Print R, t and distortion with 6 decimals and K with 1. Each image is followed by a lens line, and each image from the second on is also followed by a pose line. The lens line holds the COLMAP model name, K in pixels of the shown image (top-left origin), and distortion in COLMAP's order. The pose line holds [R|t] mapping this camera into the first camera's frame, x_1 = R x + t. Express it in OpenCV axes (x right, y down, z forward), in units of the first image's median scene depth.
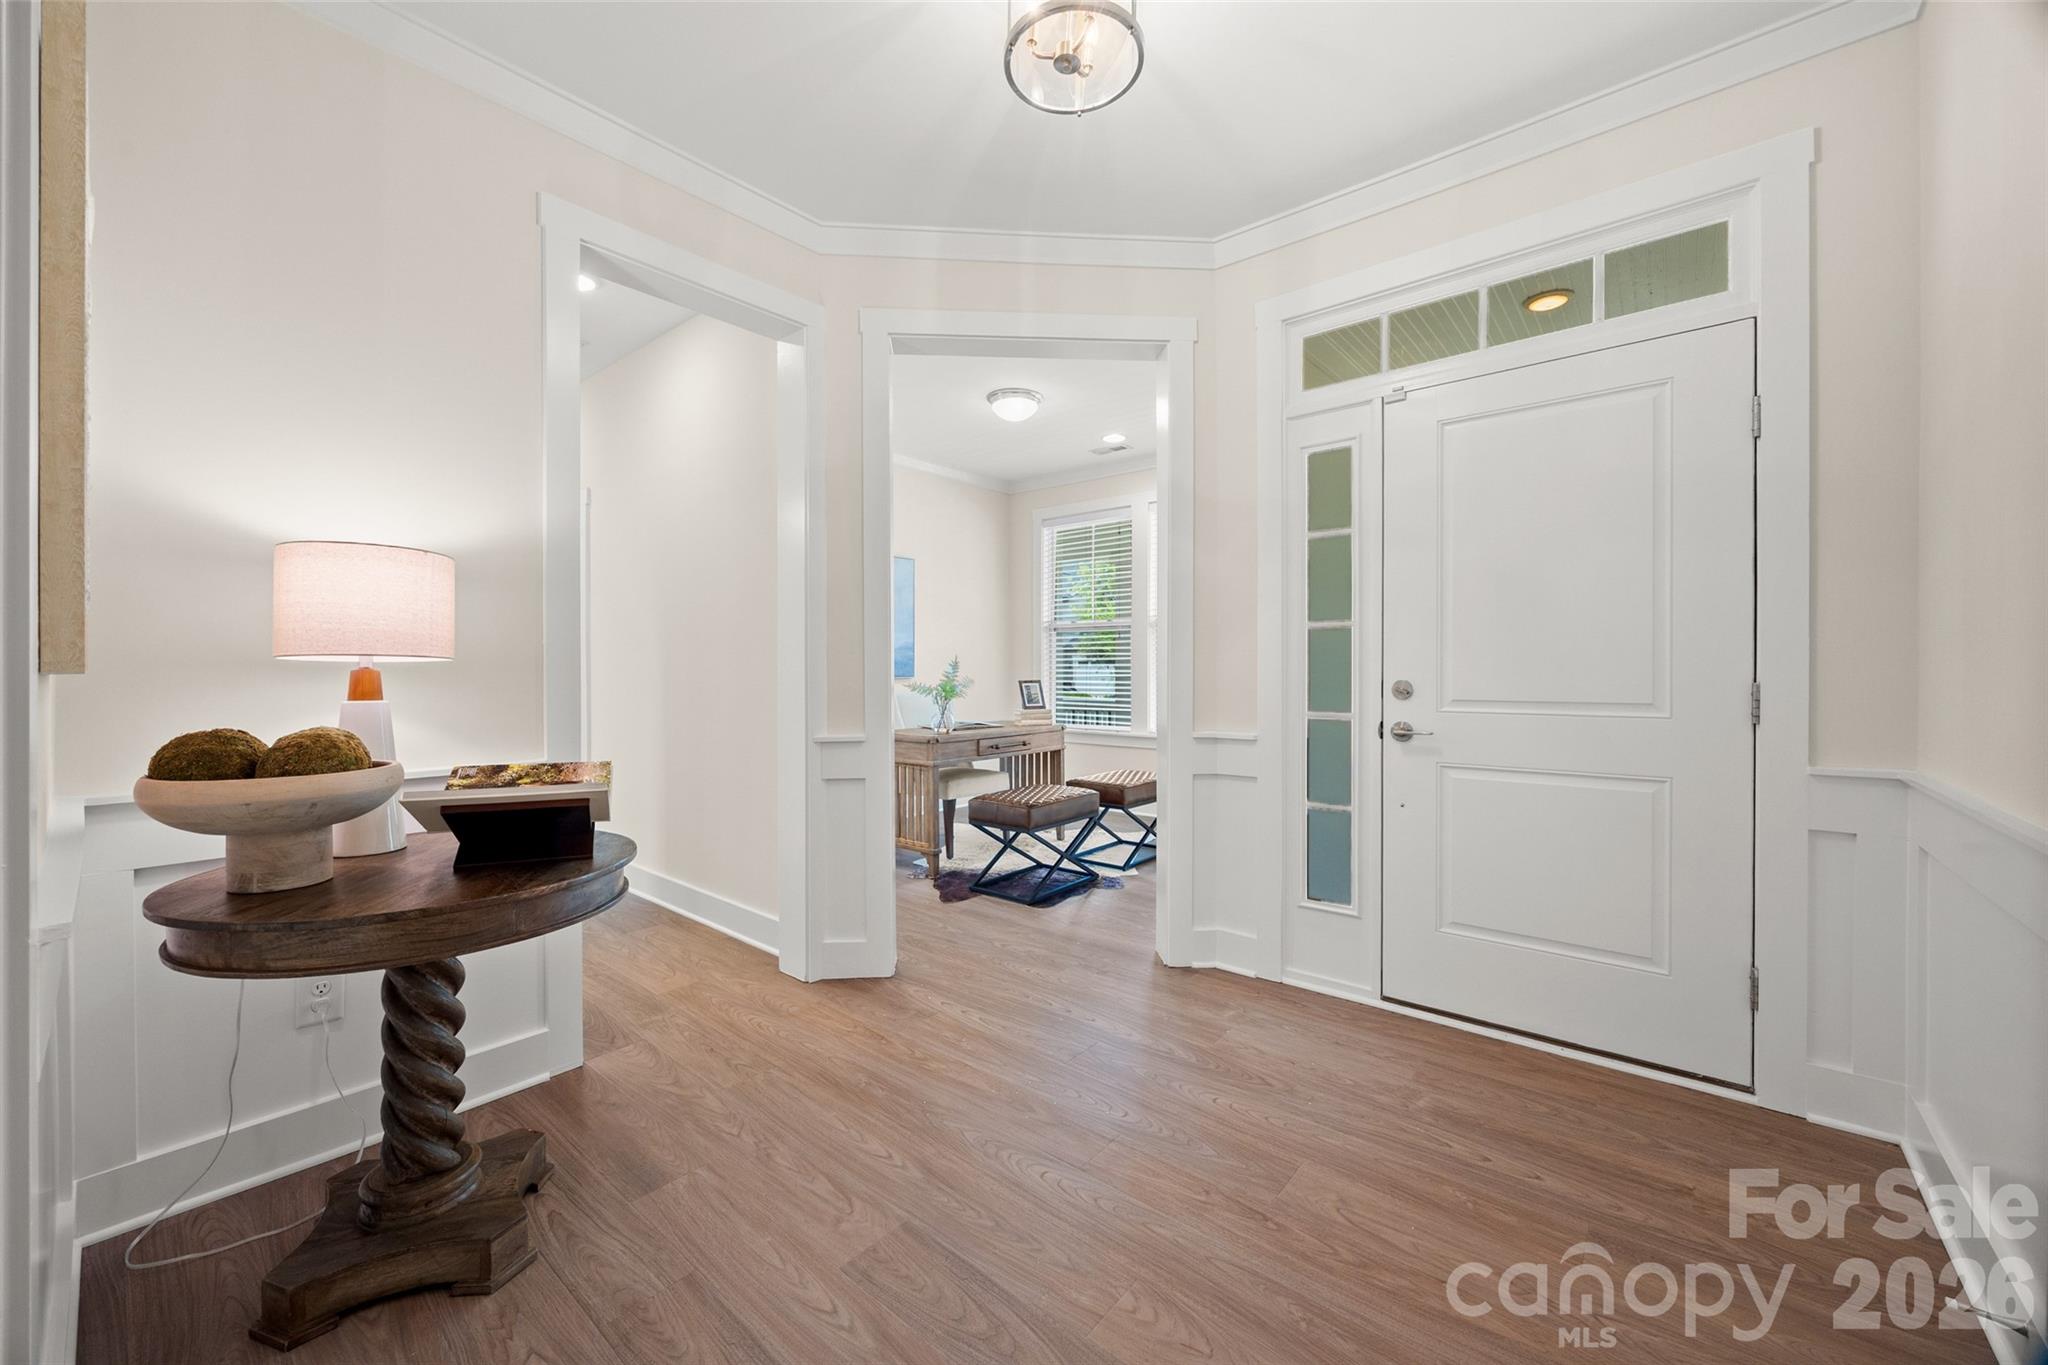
lens RADIAL K [[787.2, 0, 1021.2], [0, 787.2, 676.2], [0, 0, 1]] dist [0.000671, 0.000379]
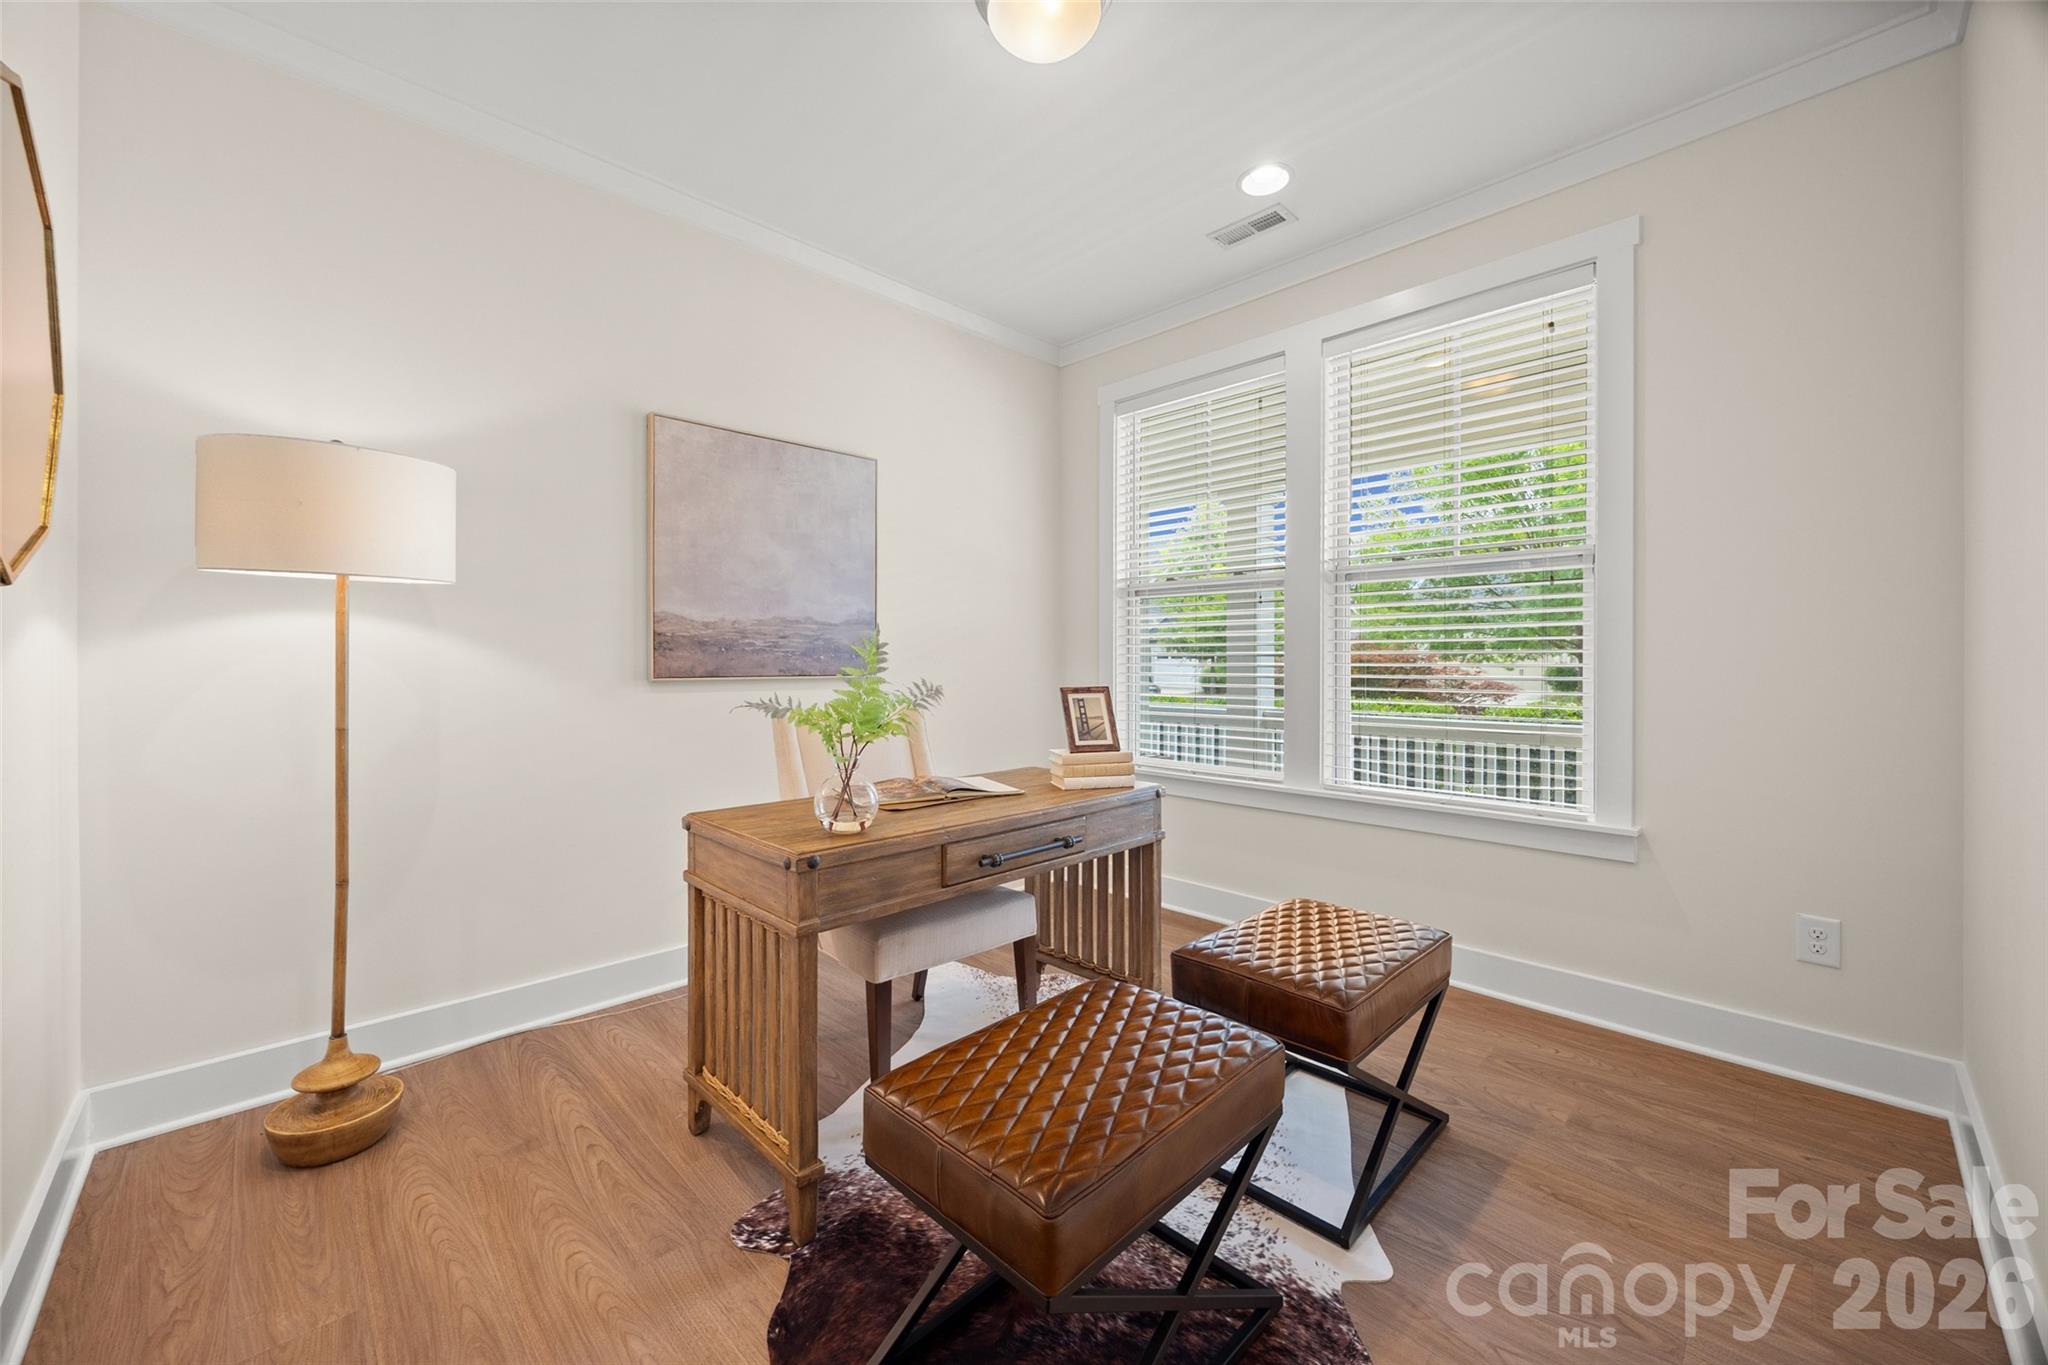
lens RADIAL K [[787.2, 0, 1031.7], [0, 787.2, 673.4], [0, 0, 1]] dist [0.000671, 0.000379]
pose [[0.996625, 0.004000, -0.081991, 0.017792], [-0.003717, 0.999987, 0.003595, -0.004227], [0.082004, -0.003278, 0.996627, 0.554178]]
